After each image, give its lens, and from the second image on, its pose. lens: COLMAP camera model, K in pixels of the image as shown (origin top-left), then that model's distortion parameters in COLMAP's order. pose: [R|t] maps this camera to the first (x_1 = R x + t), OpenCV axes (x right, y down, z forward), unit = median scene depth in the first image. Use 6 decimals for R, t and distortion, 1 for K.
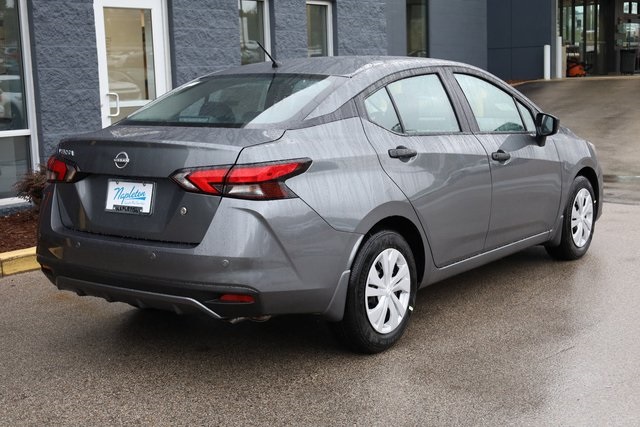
lens RADIAL K [[938.3, 0, 320.0], [0, 938.3, 213.5], [0, 0, 1]] dist [0.014530, -0.041301]
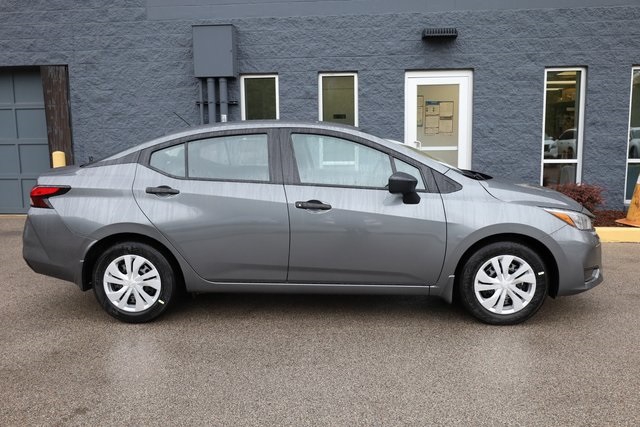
lens RADIAL K [[548.3, 0, 320.0], [0, 548.3, 213.5], [0, 0, 1]] dist [-0.007500, -0.000341]
pose [[0.540561, 0.137895, -0.829927, 0.769937], [-0.125849, 0.988630, 0.082294, -0.109806], [0.831839, 0.059961, 0.551768, 0.642094]]
